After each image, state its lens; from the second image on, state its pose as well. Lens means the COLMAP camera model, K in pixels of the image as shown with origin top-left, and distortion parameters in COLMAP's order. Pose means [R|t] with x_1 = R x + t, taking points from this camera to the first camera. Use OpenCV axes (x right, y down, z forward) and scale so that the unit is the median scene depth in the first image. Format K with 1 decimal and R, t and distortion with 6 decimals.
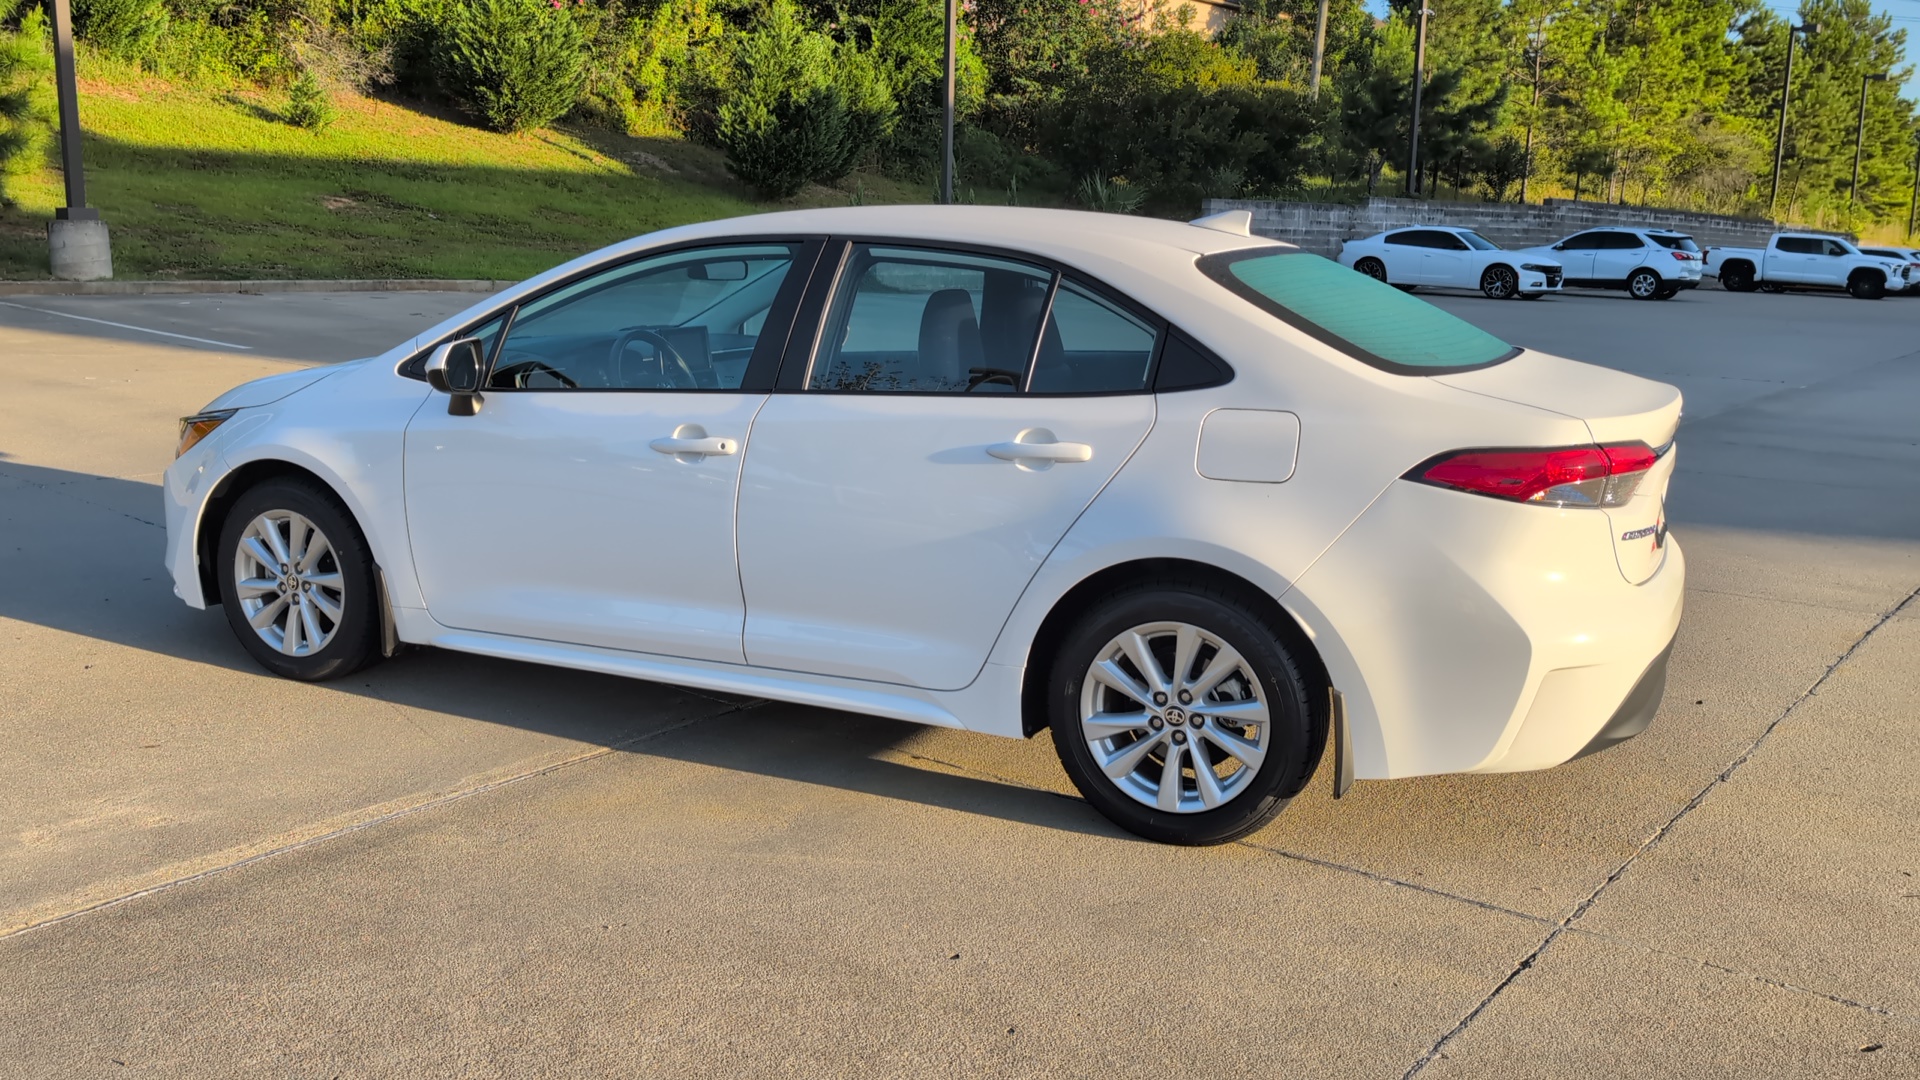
lens RADIAL K [[1645.6, 0, 963.3], [0, 1645.6, 534.0], [0, 0, 1]] dist [0.036046, -0.038121]
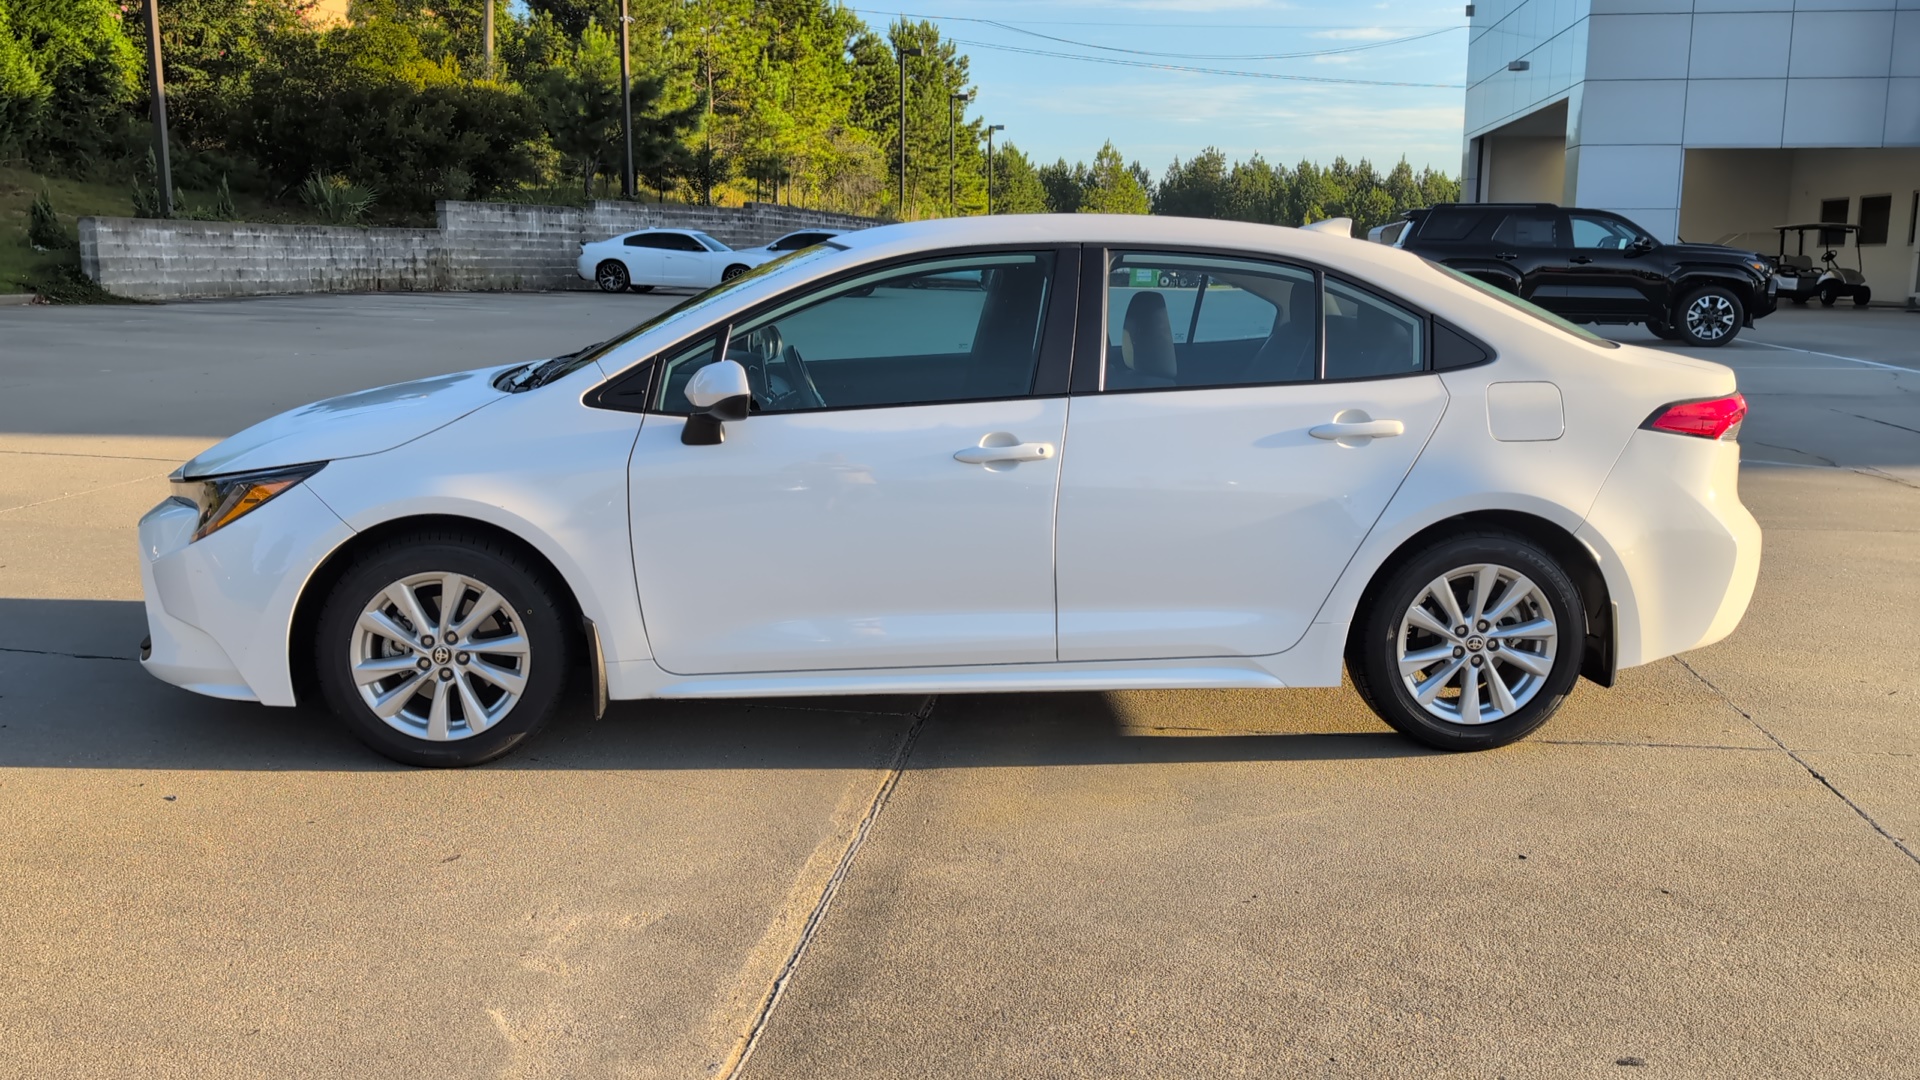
lens RADIAL K [[1645.6, 0, 957.5], [0, 1645.6, 551.9], [0, 0, 1]] dist [0.036046, -0.038121]
pose [[0.858109, -0.107274, 0.502137, -0.622941], [0.102523, 0.994036, 0.037158, -0.029933], [-0.503128, 0.019595, 0.863990, 0.125590]]
